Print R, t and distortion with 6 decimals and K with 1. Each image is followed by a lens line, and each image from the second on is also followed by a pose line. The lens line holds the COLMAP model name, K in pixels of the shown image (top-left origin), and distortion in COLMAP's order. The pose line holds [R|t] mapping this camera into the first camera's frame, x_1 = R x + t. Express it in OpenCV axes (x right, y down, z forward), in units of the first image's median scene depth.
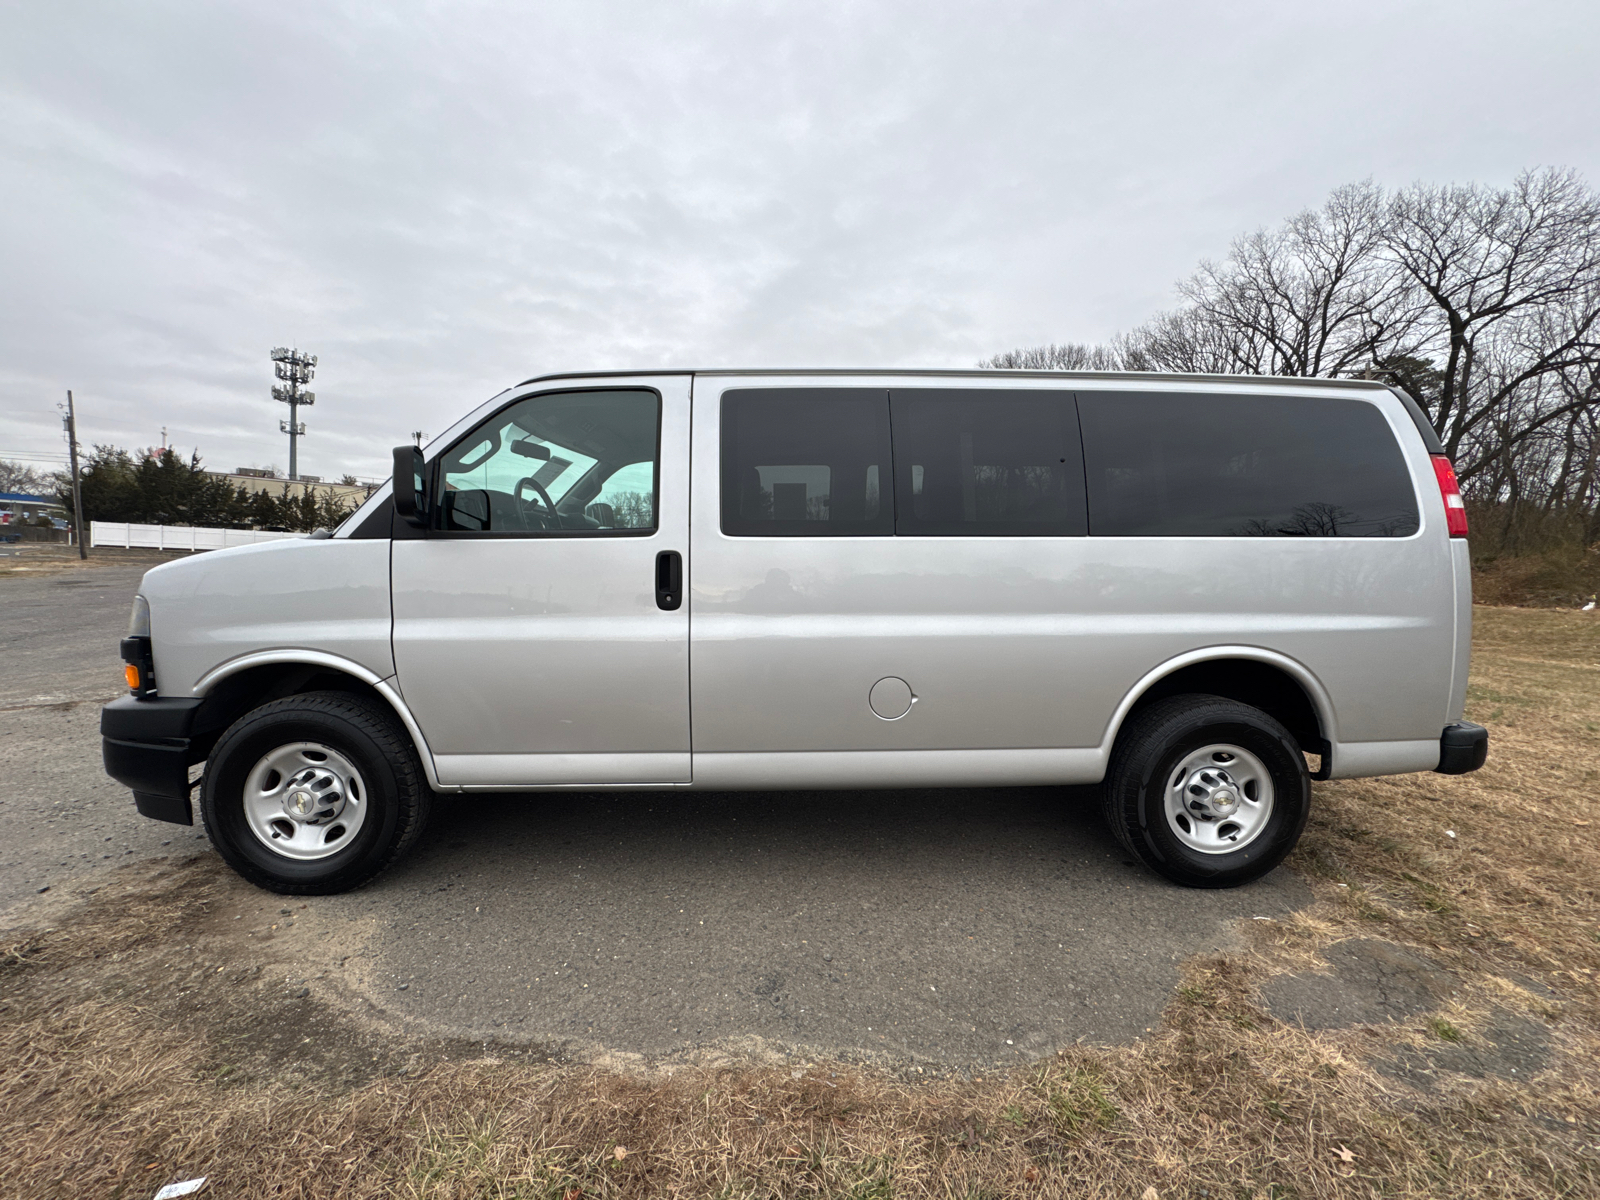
lens RADIAL K [[612.1, 0, 801.8], [0, 612.1, 617.8], [0, 0, 1]] dist [-0.005134, 0.000258]
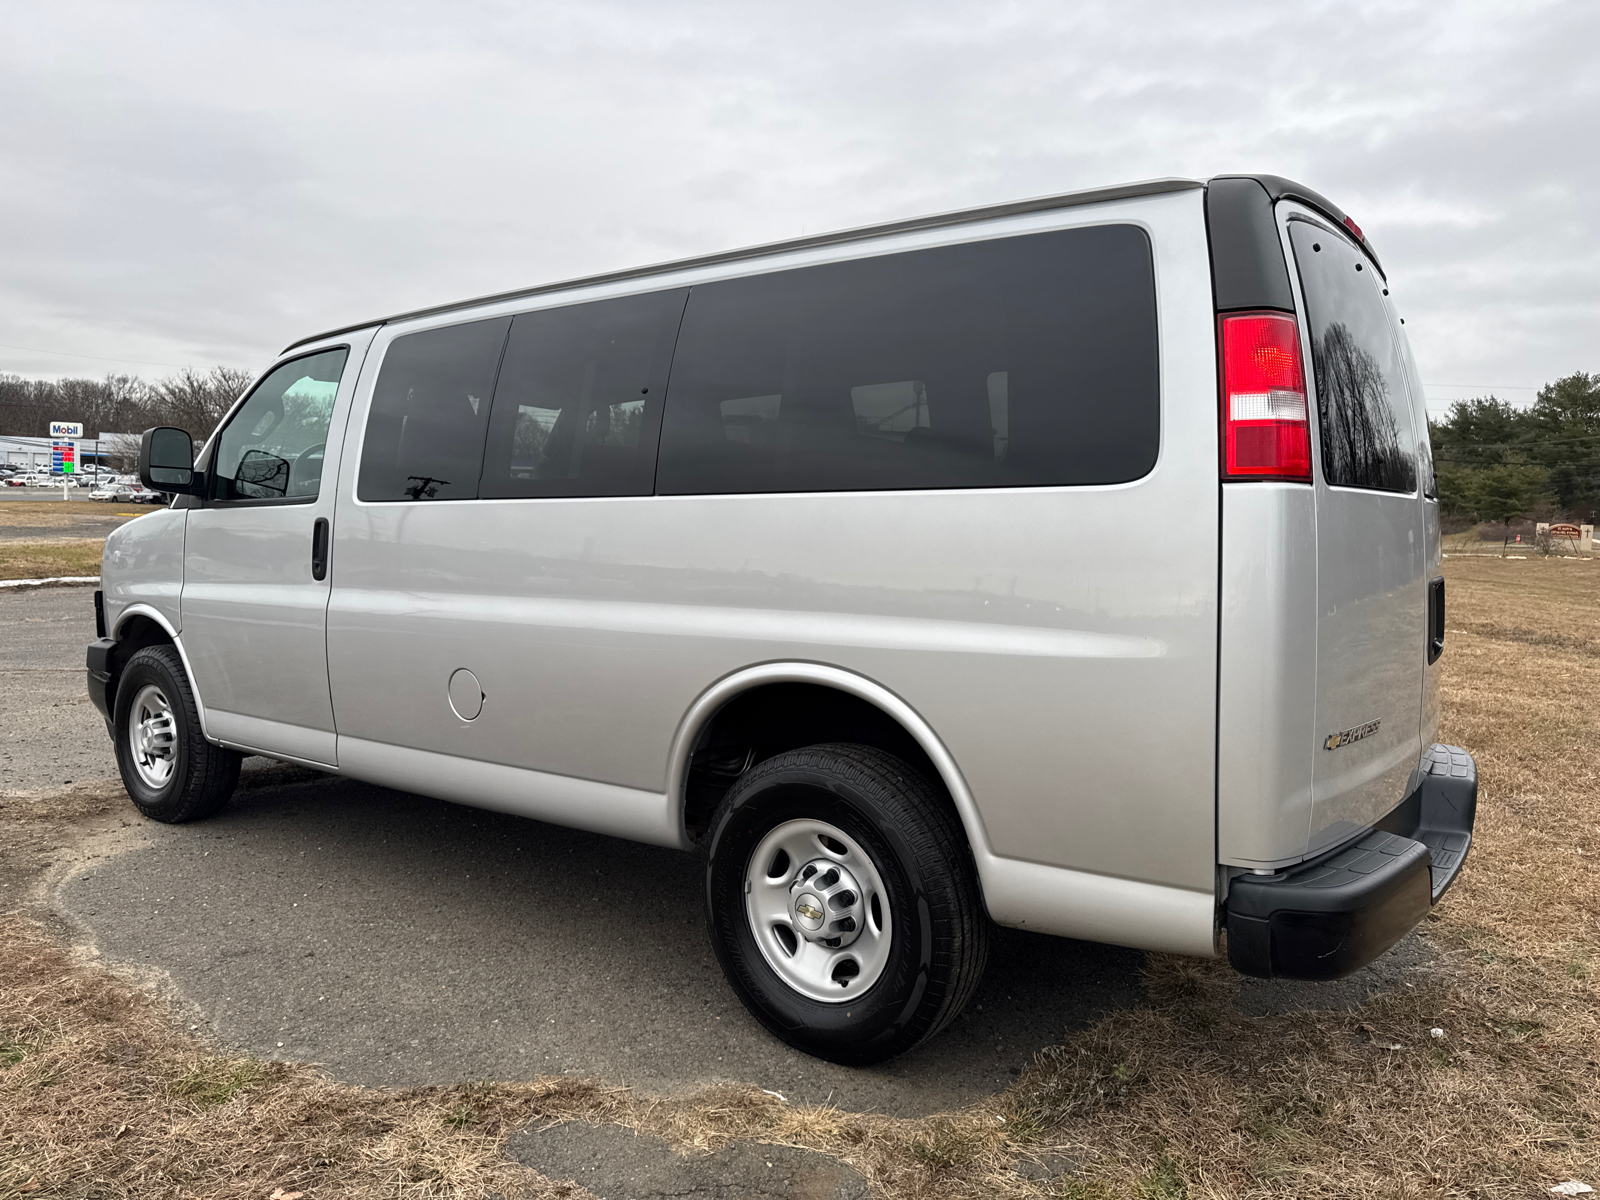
lens RADIAL K [[1166.1, 0, 799.2], [0, 1166.1, 590.0], [0, 0, 1]] dist [0.023310, -0.028008]
pose [[0.769169, 0.031261, -0.638280, 1.488748], [-0.067311, 0.997210, -0.032273, 0.012674], [0.635490, 0.067787, 0.769128, 0.067390]]
